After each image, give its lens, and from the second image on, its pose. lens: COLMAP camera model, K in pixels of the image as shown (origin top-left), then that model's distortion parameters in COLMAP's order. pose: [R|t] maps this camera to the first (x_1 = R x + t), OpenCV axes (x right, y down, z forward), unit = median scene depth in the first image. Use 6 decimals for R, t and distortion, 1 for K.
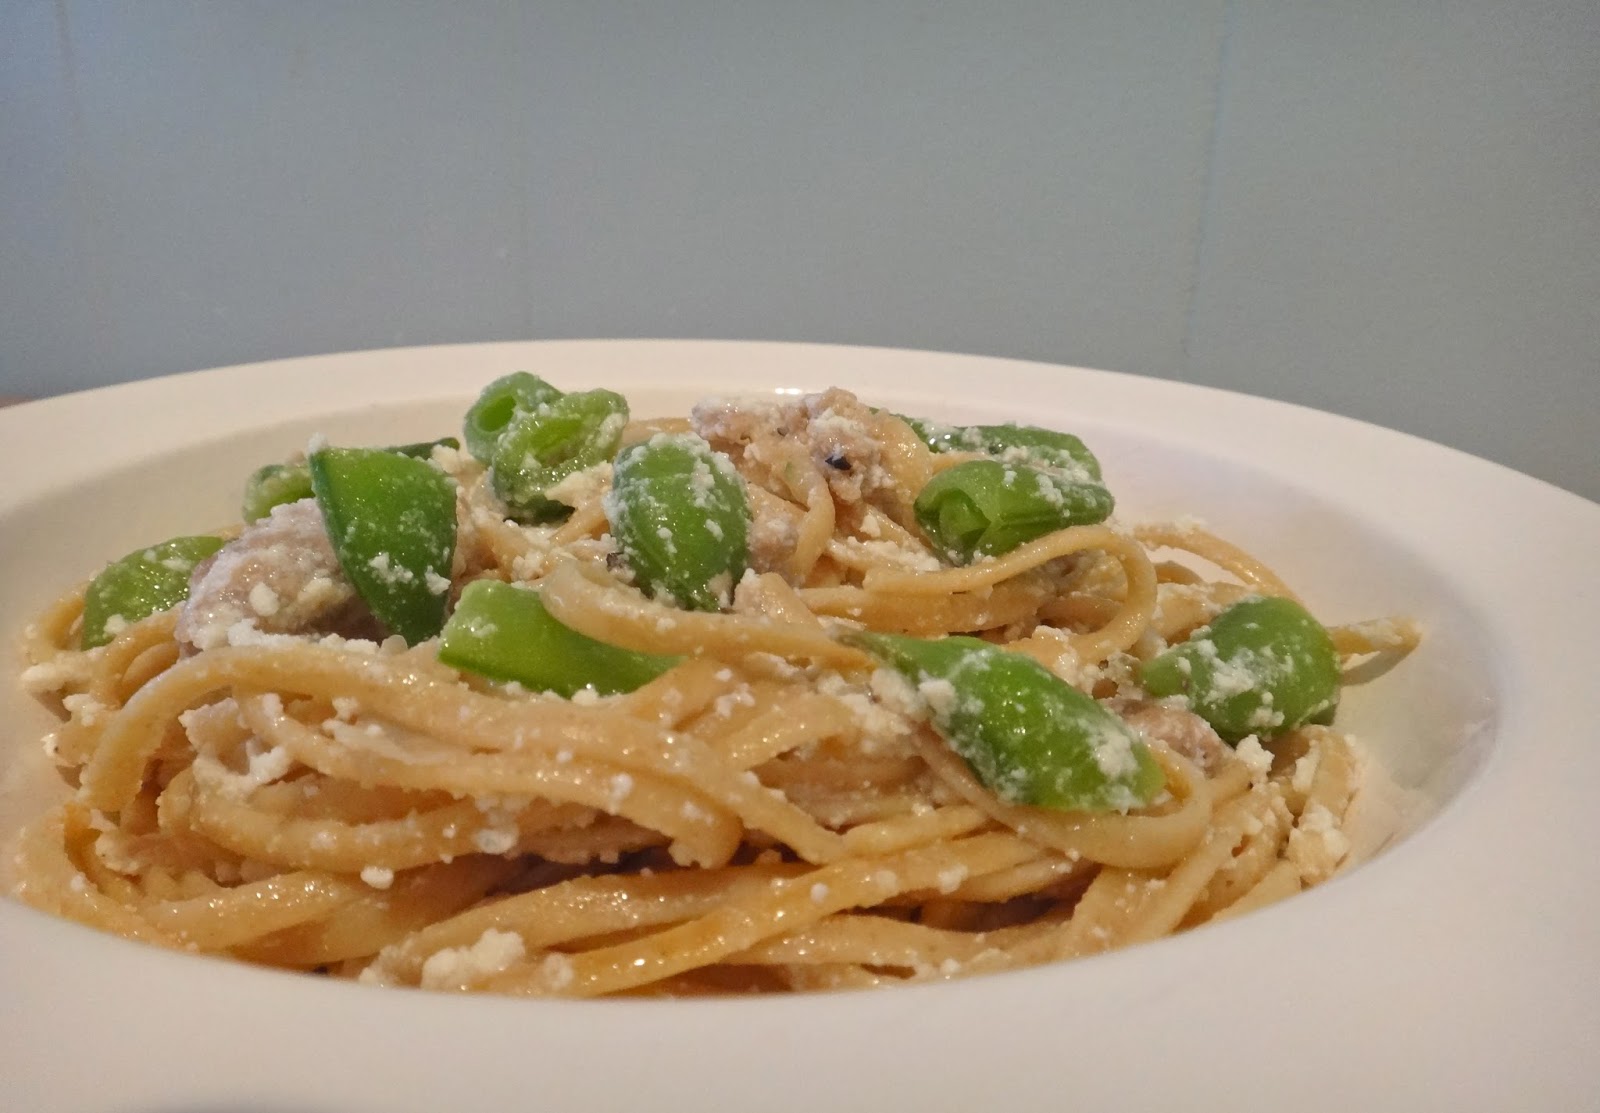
lens RADIAL K [[1163.7, 0, 813.1], [0, 1163.7, 522.3], [0, 0, 1]] dist [-0.036674, 0.006402]
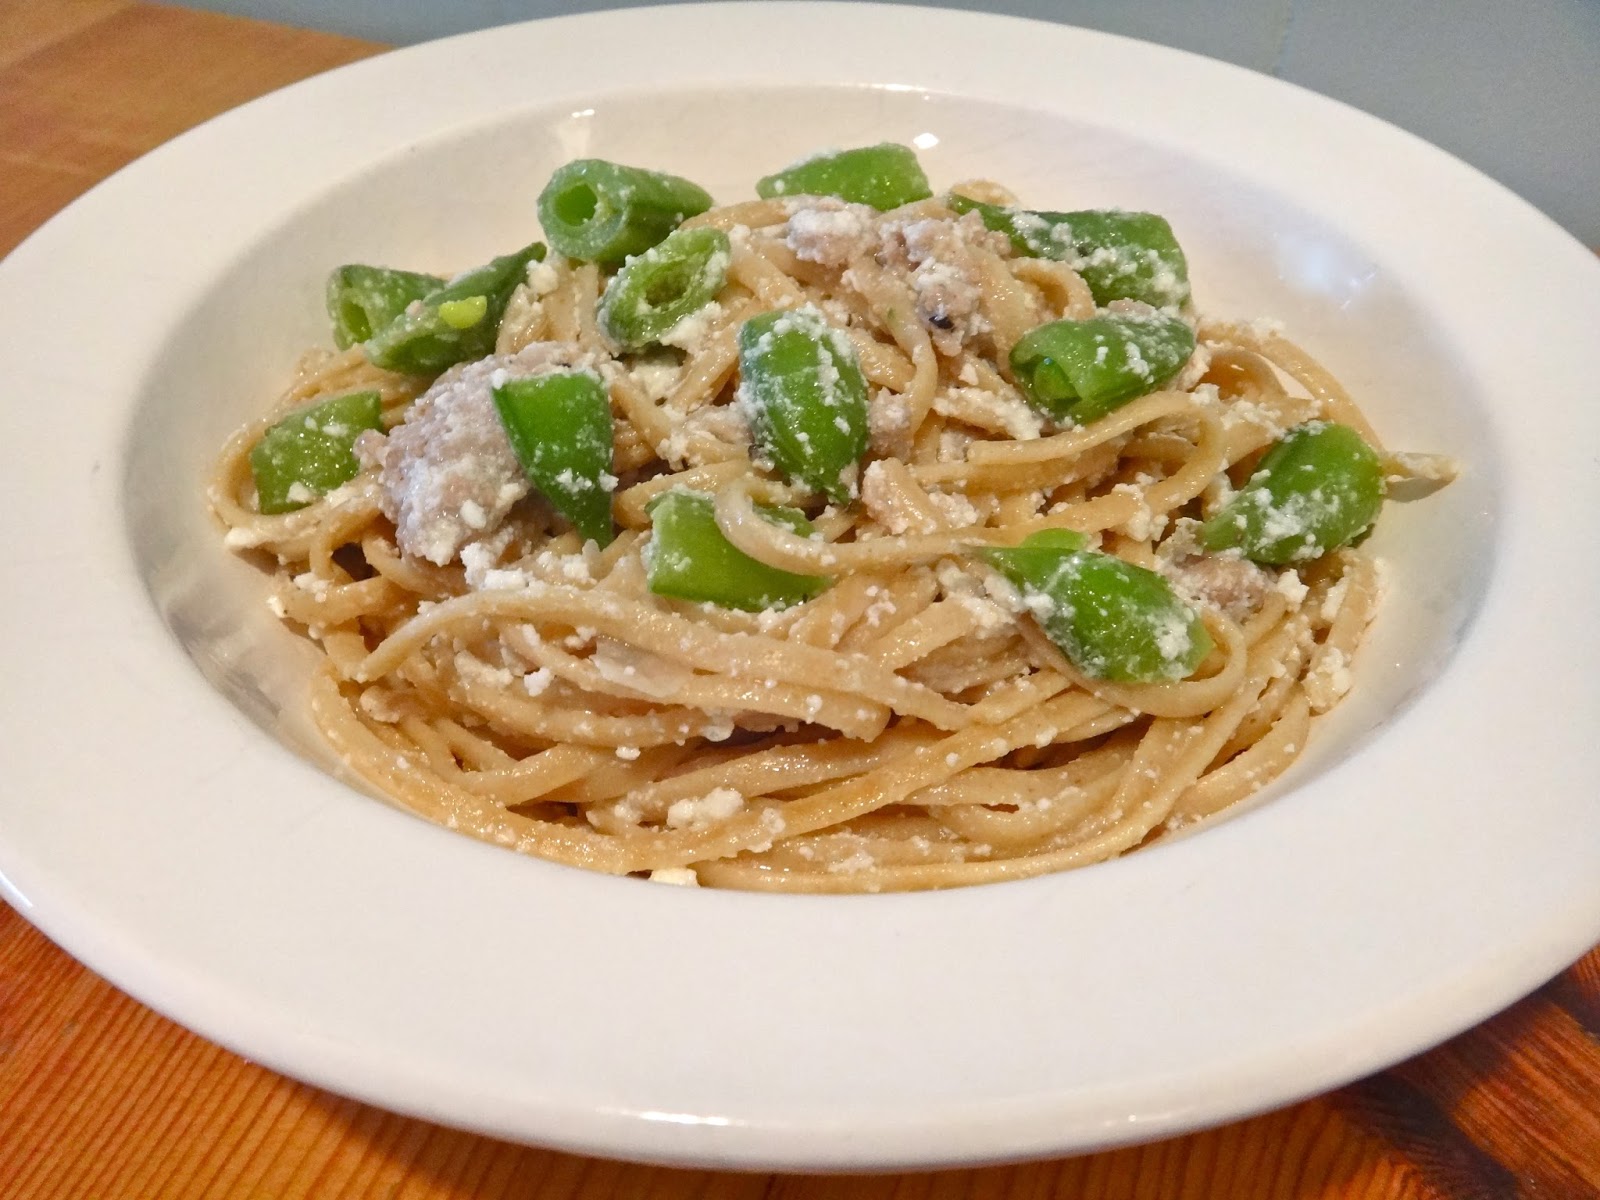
lens RADIAL K [[1518.1, 0, 800.0], [0, 1518.1, 600.0], [0, 0, 1]] dist [0.007137, -0.008377]
pose [[0.999780, -0.019759, 0.007031, -0.154276], [0.014762, 0.901113, 0.433332, -0.534851], [-0.014898, -0.433133, 0.901207, -0.460971]]
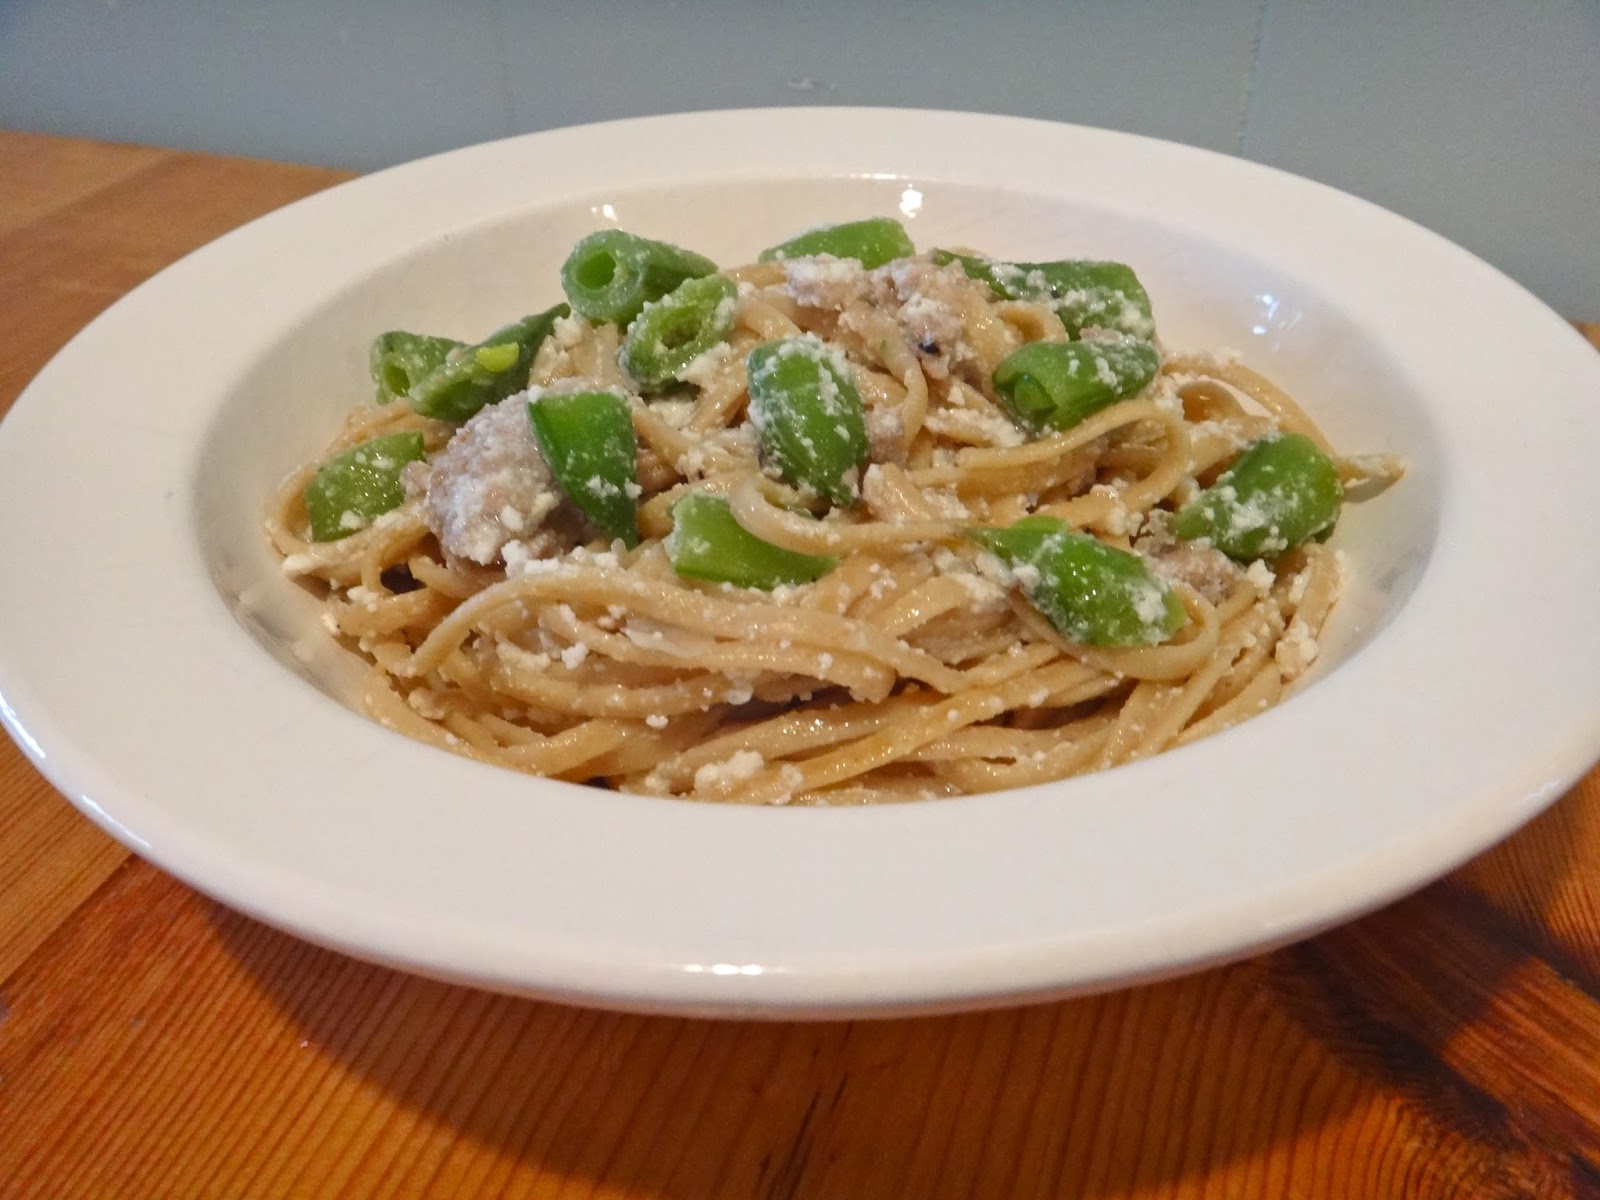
lens RADIAL K [[1537.6, 0, 818.2], [0, 1537.6, 601.2], [0, 0, 1]] dist [0.000273, -0.000310]
pose [[0.998482, -0.053358, 0.013689, -0.158590], [0.045889, 0.943164, 0.329144, -0.411372], [-0.030473, -0.328016, 0.944181, -0.708142]]
